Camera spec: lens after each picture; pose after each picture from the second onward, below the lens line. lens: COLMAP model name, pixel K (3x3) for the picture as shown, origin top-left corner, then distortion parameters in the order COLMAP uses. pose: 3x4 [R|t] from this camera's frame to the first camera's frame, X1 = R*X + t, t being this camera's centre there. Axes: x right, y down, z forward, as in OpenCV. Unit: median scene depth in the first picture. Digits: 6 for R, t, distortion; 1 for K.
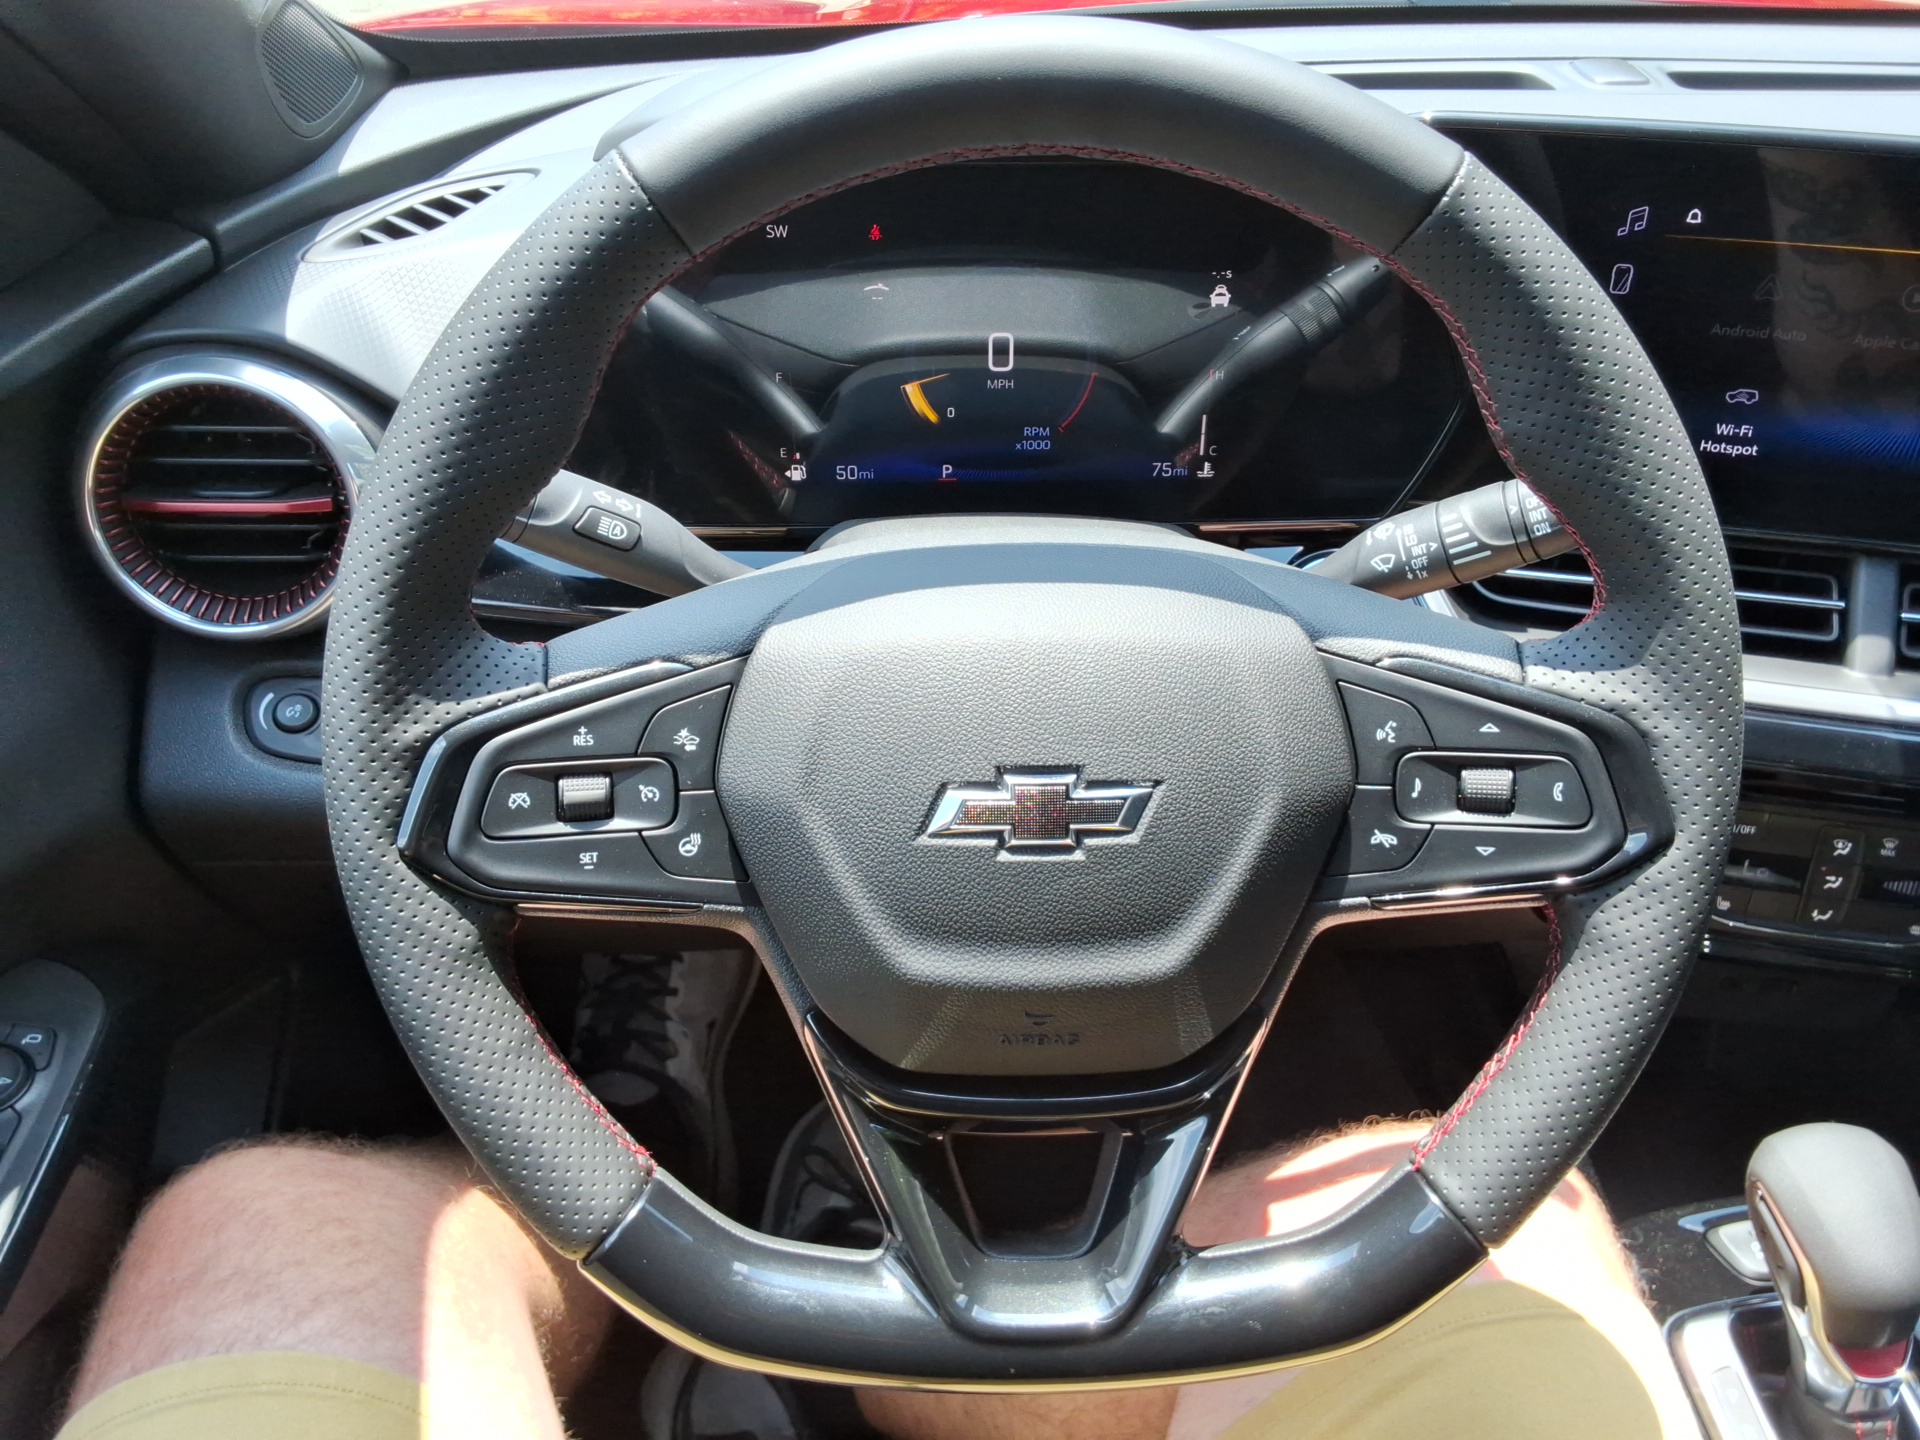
lens RADIAL K [[1536.6, 0, 981.2], [0, 1536.6, 709.1], [0, 0, 1]] dist [0.130251, -0.224645]
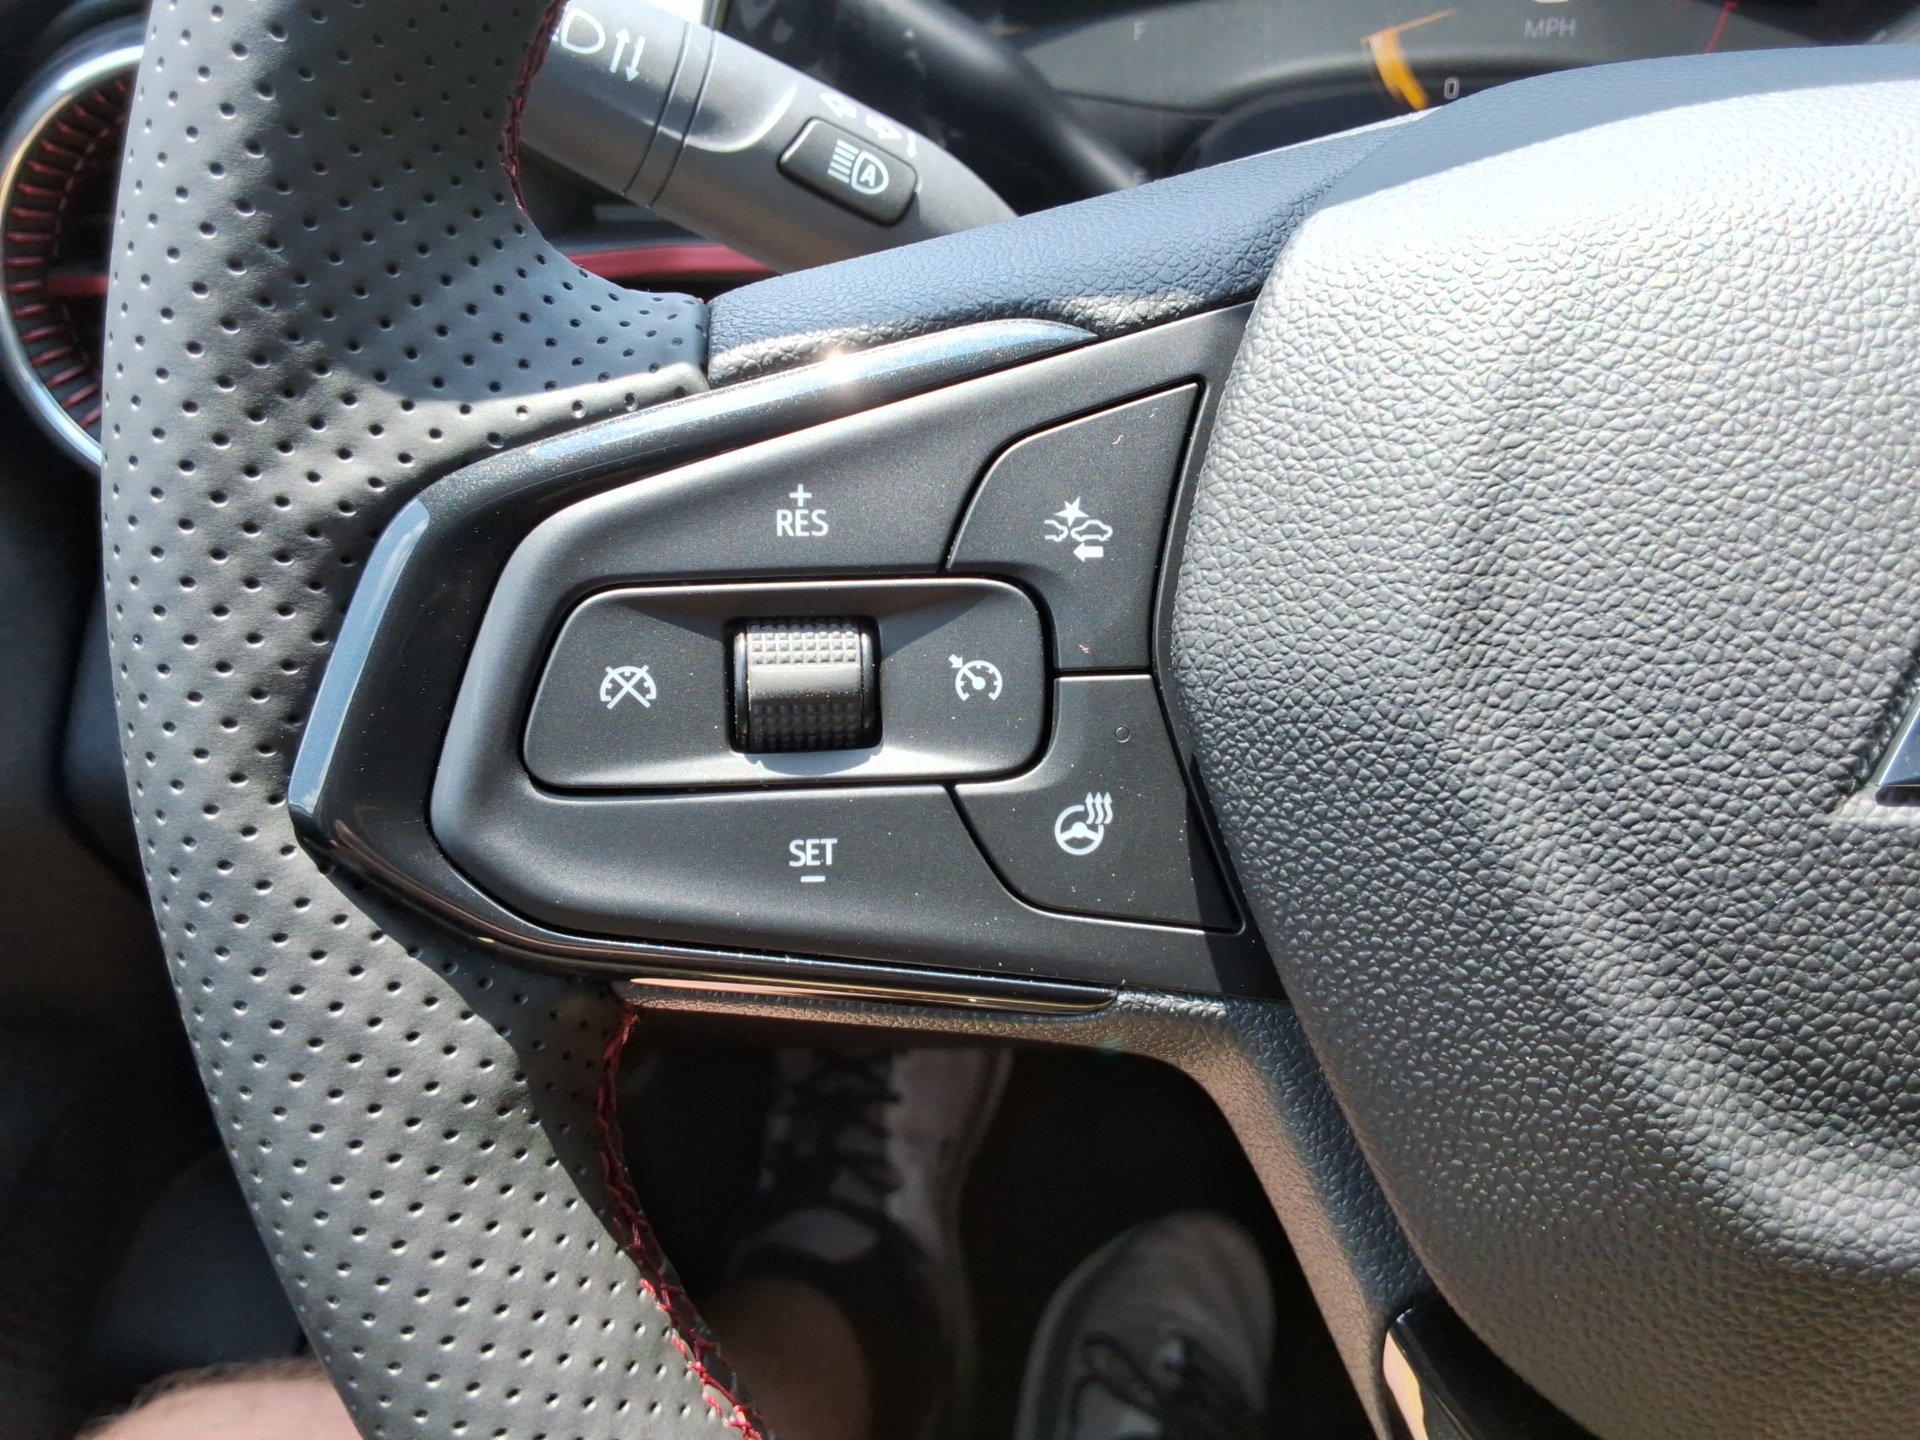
lens RADIAL K [[1544.1, 0, 975.1], [0, 1544.1, 699.9], [0, 0, 1]] dist [0.112445, -0.178051]
pose [[0.992268, 0.001254, -0.124106, -0.169764], [-0.007764, 0.998618, -0.051986, 0.078258], [0.123869, 0.052547, 0.990906, 0.640534]]
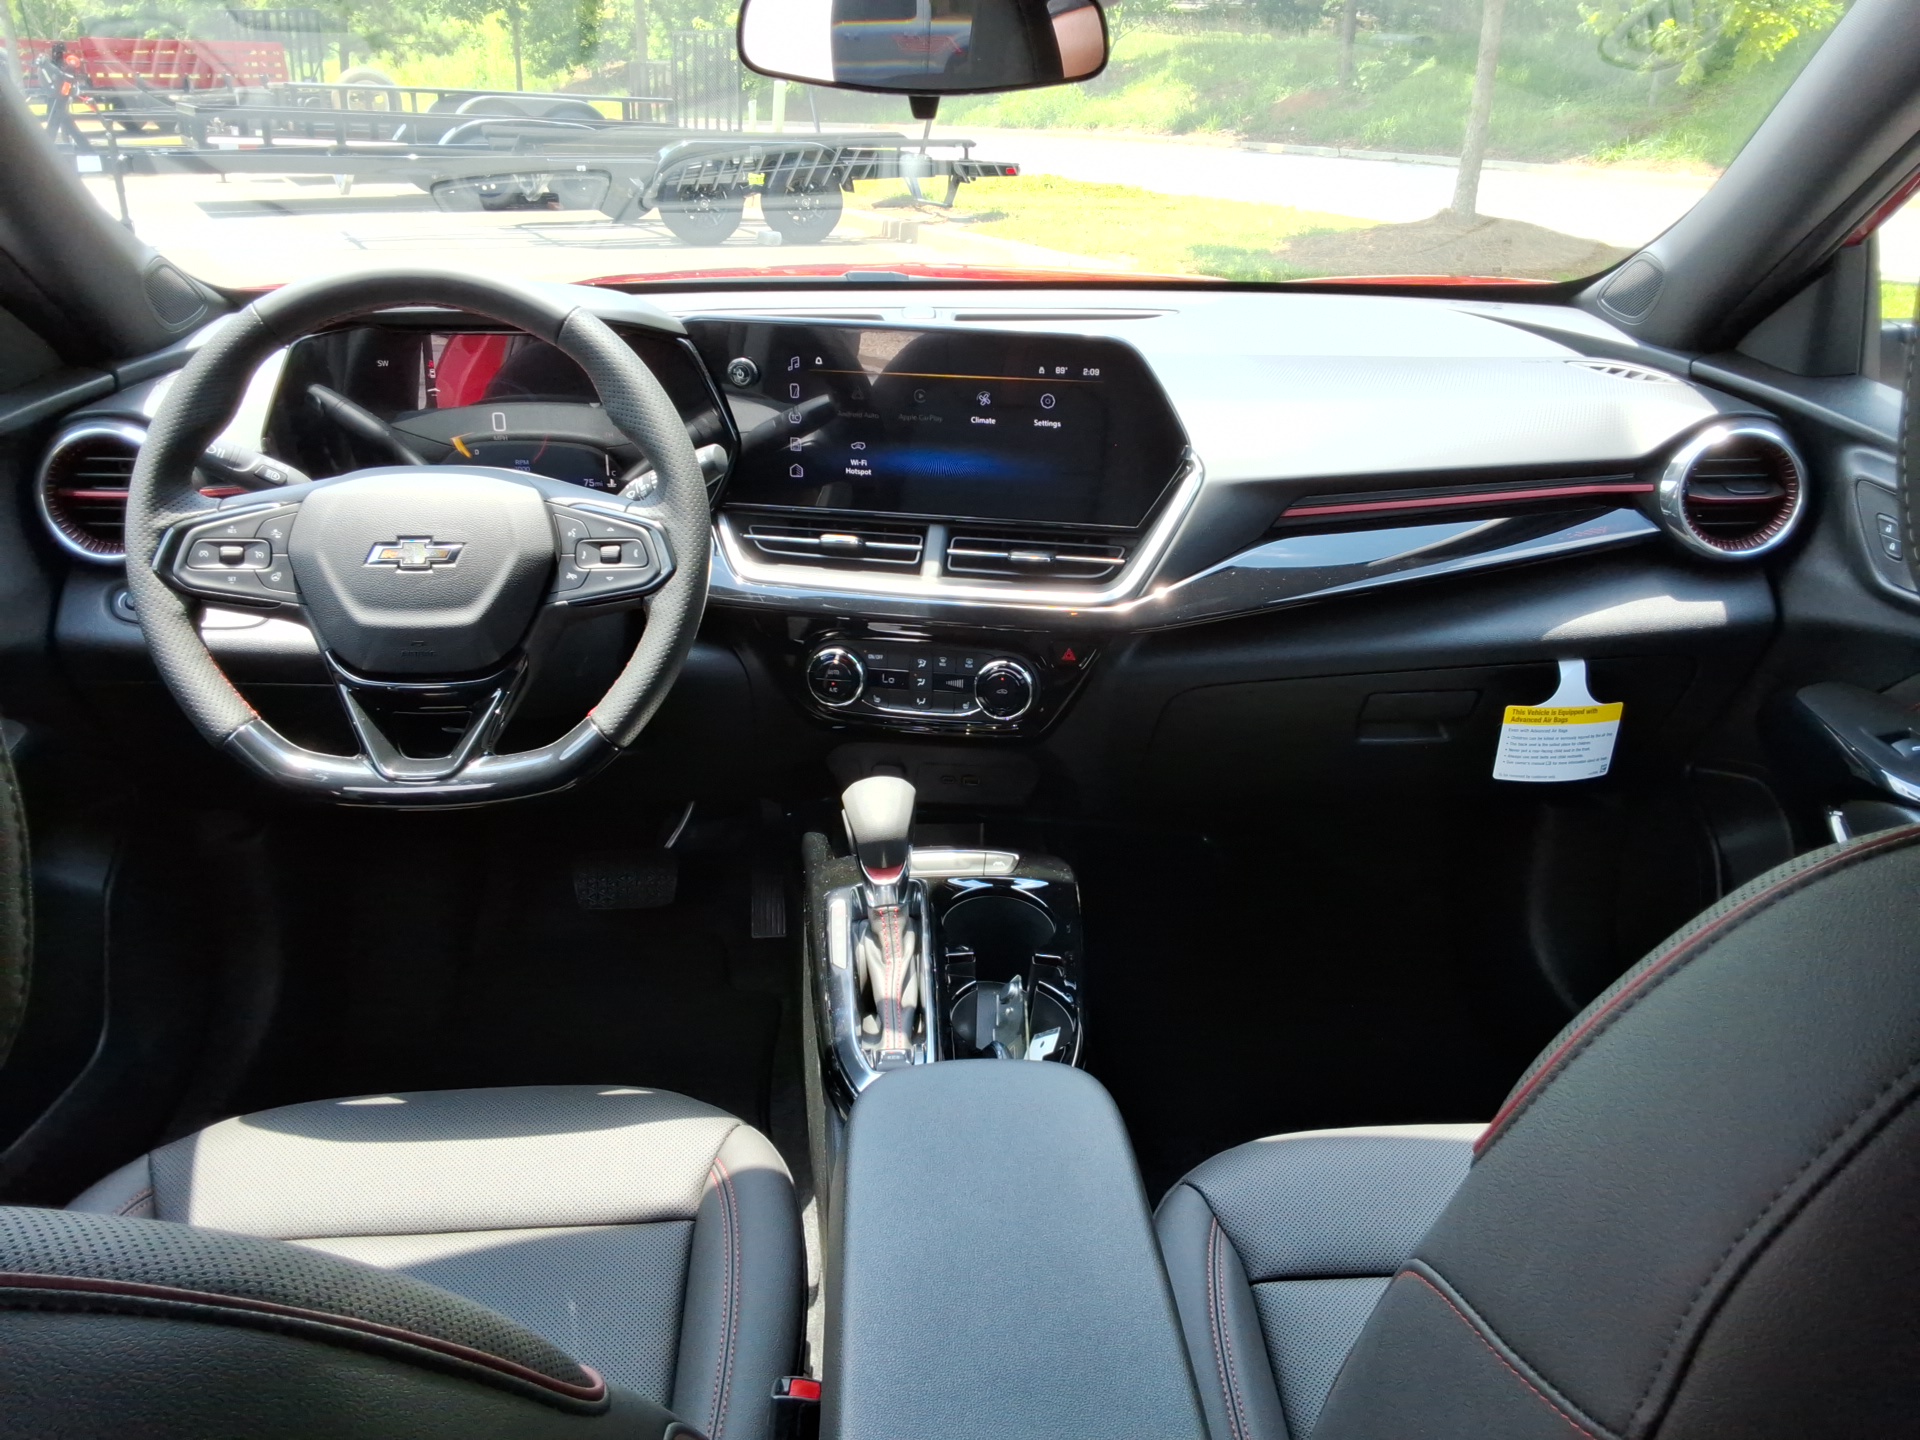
lens RADIAL K [[1544.1, 0, 975.1], [0, 1544.1, 699.9], [0, 0, 1]] dist [0.112445, -0.178051]
pose [[0.999679, -0.008219, 0.023970, 0.851112], [0.012486, 0.982904, -0.183695, 0.747272], [-0.022051, 0.183936, 0.982691, -1.413792]]
